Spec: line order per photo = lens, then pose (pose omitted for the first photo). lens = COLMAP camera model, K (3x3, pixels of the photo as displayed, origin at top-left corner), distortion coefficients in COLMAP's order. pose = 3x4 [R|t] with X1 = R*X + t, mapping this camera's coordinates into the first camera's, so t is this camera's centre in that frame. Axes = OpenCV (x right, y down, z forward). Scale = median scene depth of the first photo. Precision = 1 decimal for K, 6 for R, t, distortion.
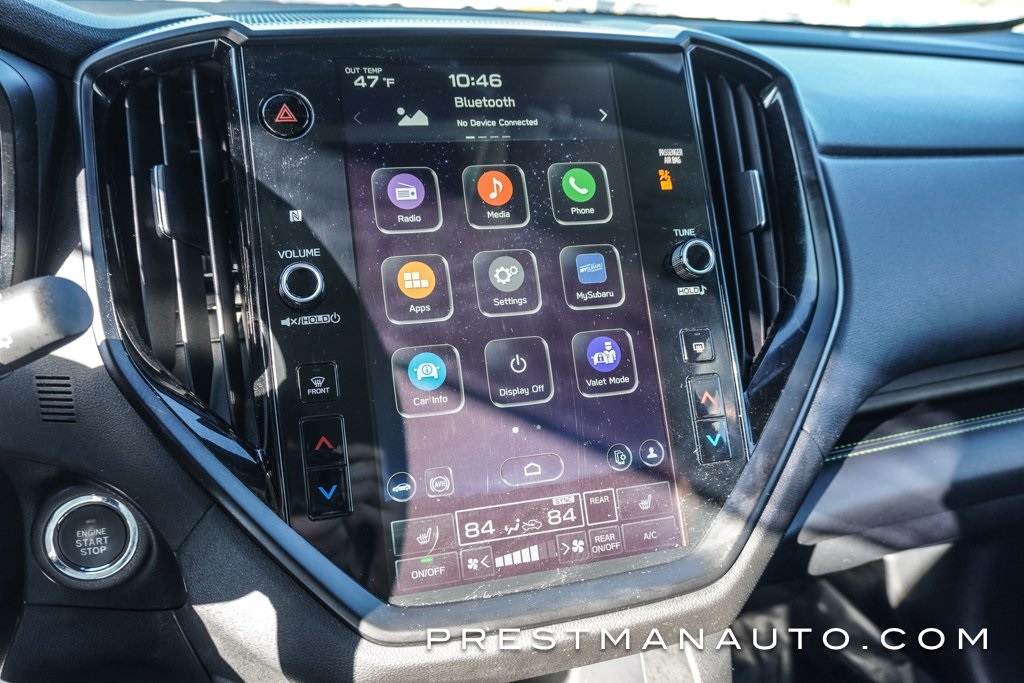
lens RADIAL K [[833.2, 0, 509.9], [0, 833.2, 340.7], [0, 0, 1]] dist [-0.019697, 0.018318]
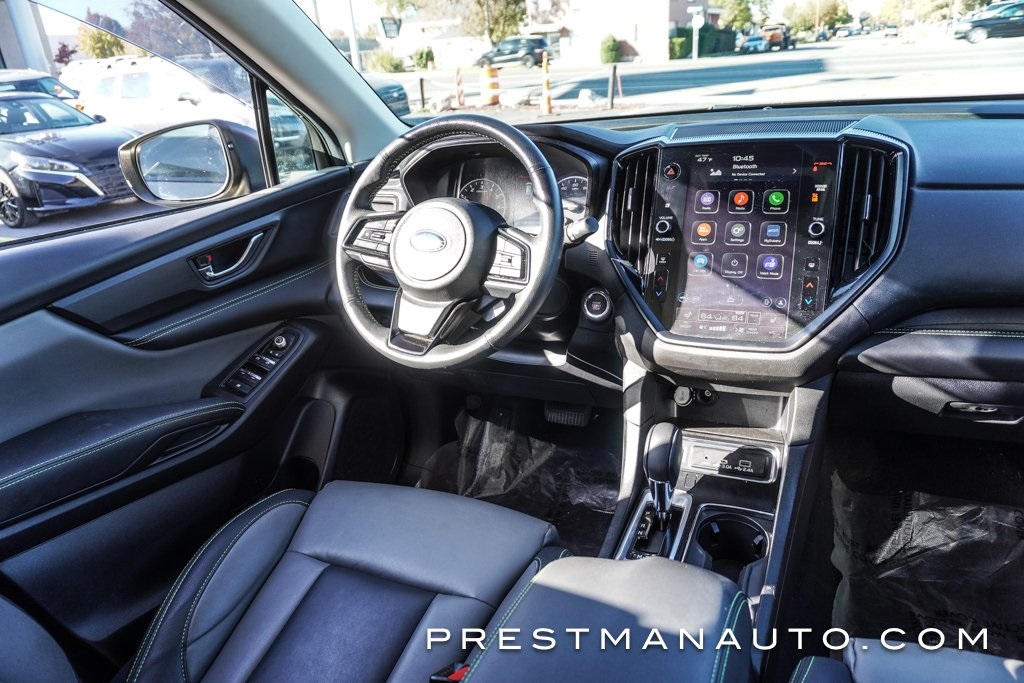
lens RADIAL K [[692.5, 0, 508.5], [0, 692.5, 343.6], [0, 0, 1]] dist [-0.036071, 0.023552]
pose [[0.734448, 0.163502, -0.658676, 1.023276], [-0.147794, 0.985785, 0.079904, 0.223676], [0.662377, 0.038663, 0.748172, -1.207987]]
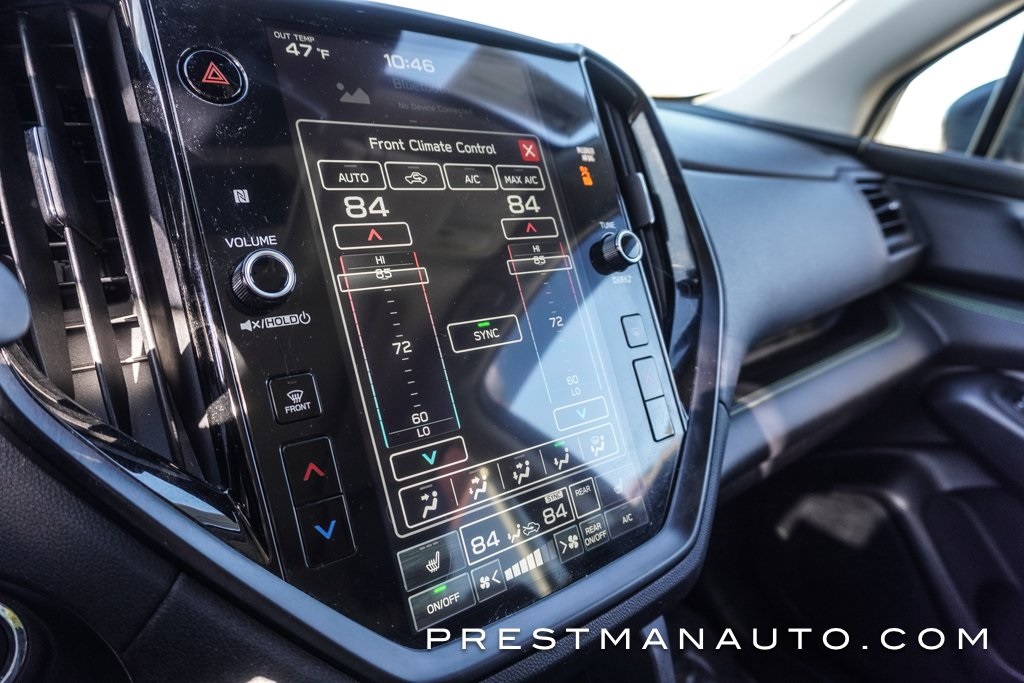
lens RADIAL K [[692.5, 0, 512.4], [0, 692.5, 340.0], [0, 0, 1]] dist [-0.036071, 0.023552]
pose [[0.915013, -0.071093, 0.397111, -0.282744], [0.089391, 0.995610, -0.027733, 0.030382], [-0.393396, 0.060874, 0.917351, 0.280949]]
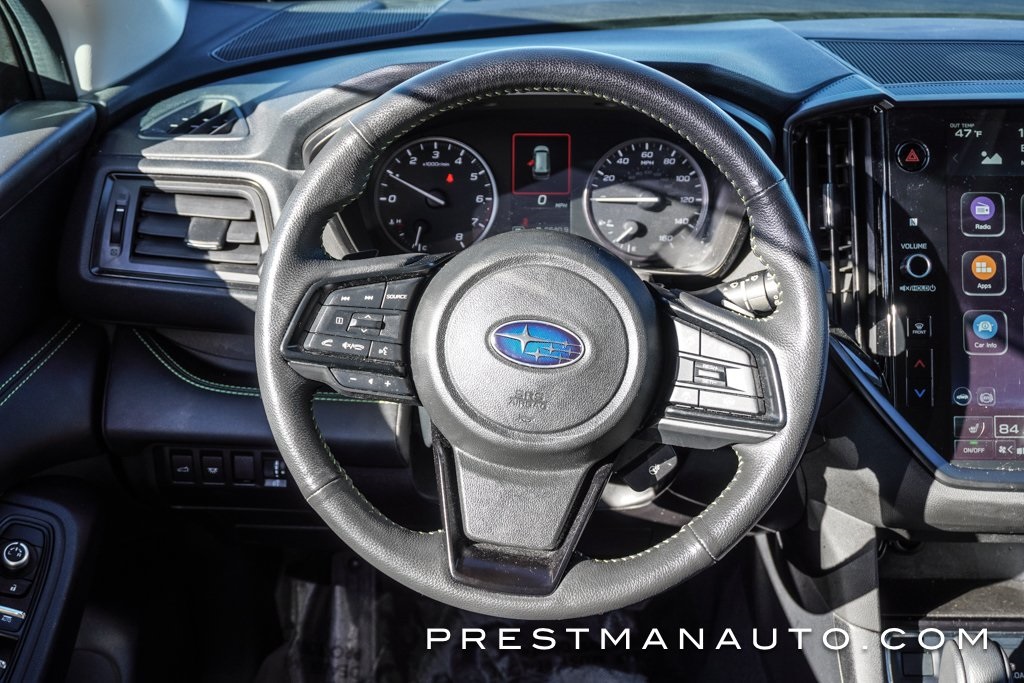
lens RADIAL K [[1214.2, 0, 502.7], [0, 1214.2, 346.4], [0, 0, 1]] dist [-0.008924, 0.000000]
pose [[0.956735, 0.115815, -0.266918, -0.351389], [-0.091476, 0.990577, 0.101927, -0.075642], [0.276208, -0.073100, 0.958314, -1.432038]]
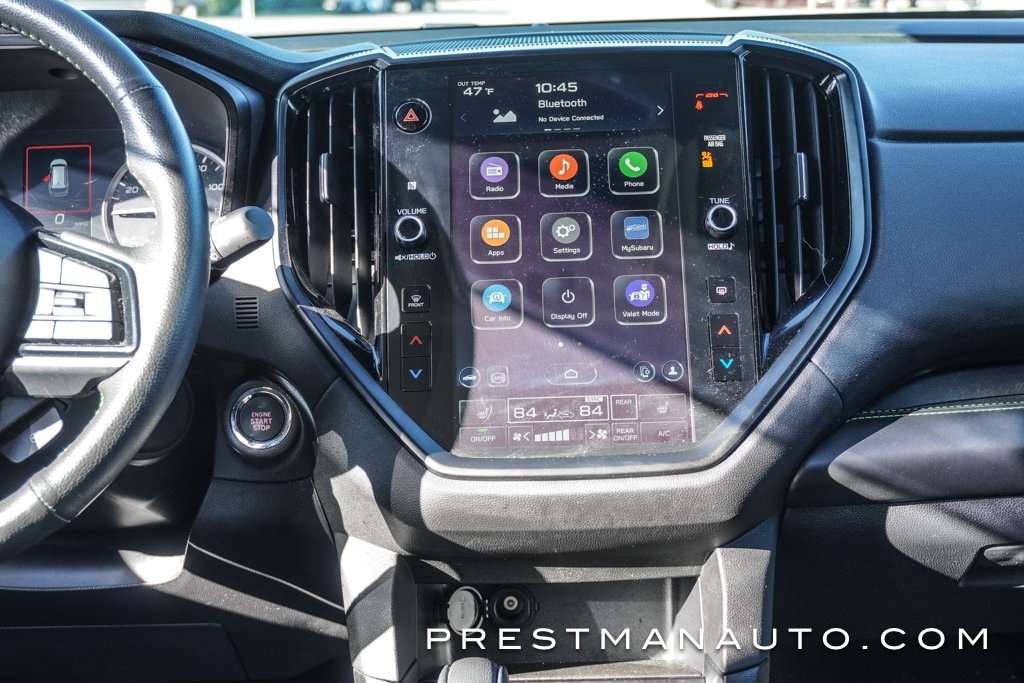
lens RADIAL K [[1512.3, 0, 511.5], [0, 1512.3, 346.0], [0, 0, 1]] dist [-0.004718, 0.000000]
pose [[0.947815, 0.010321, -0.318654, 0.688692], [-0.058822, 0.987979, -0.142960, 0.453249], [0.313348, 0.154243, 0.937028, -1.241274]]
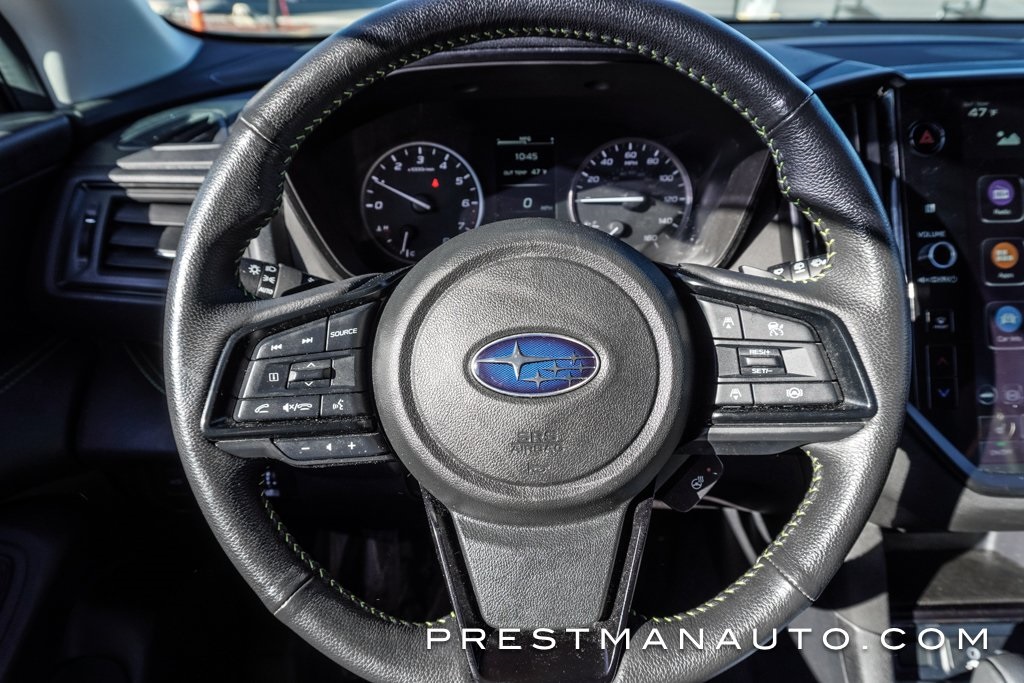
lens RADIAL K [[692.5, 0, 507.0], [0, 692.5, 339.7], [0, 0, 1]] dist [-0.036071, 0.023552]
pose [[0.962868, 0.094497, -0.252896, -0.633714], [-0.065737, 0.990611, 0.119868, -0.013304], [0.261849, -0.098792, 0.960039, -0.386105]]
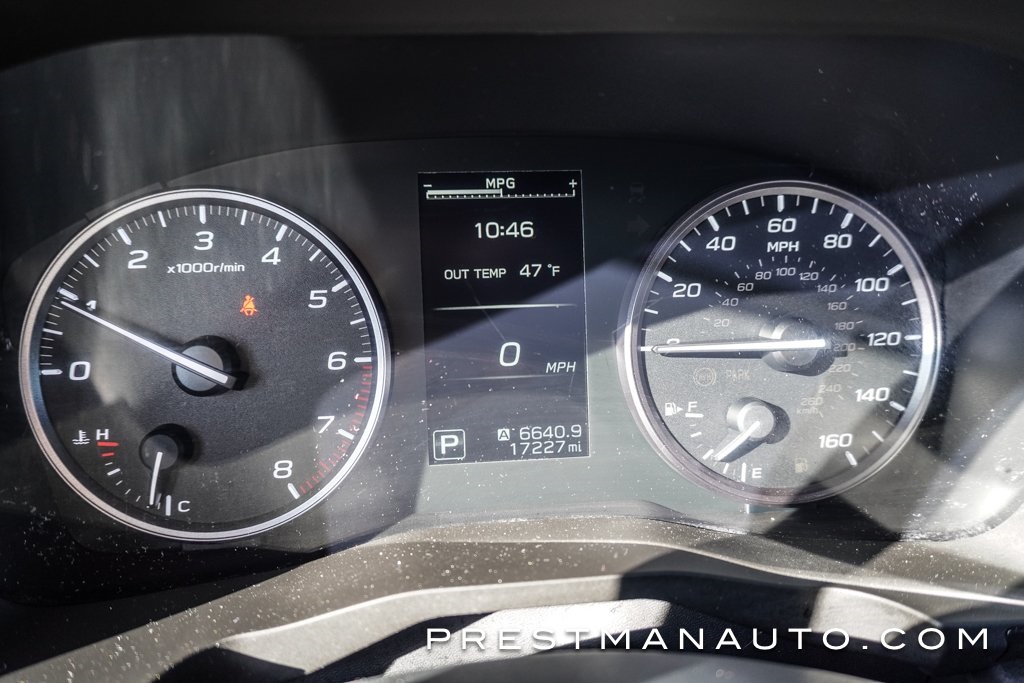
lens RADIAL K [[814.2, 0, 502.3], [0, 814.2, 343.8], [0, 0, 1]] dist [-0.001437, -0.005497]
pose [[0.983595, 0.053295, -0.172337, -0.888983], [-0.052026, 0.998575, 0.011879, -0.144345], [0.172725, -0.002718, 0.984966, 0.443933]]
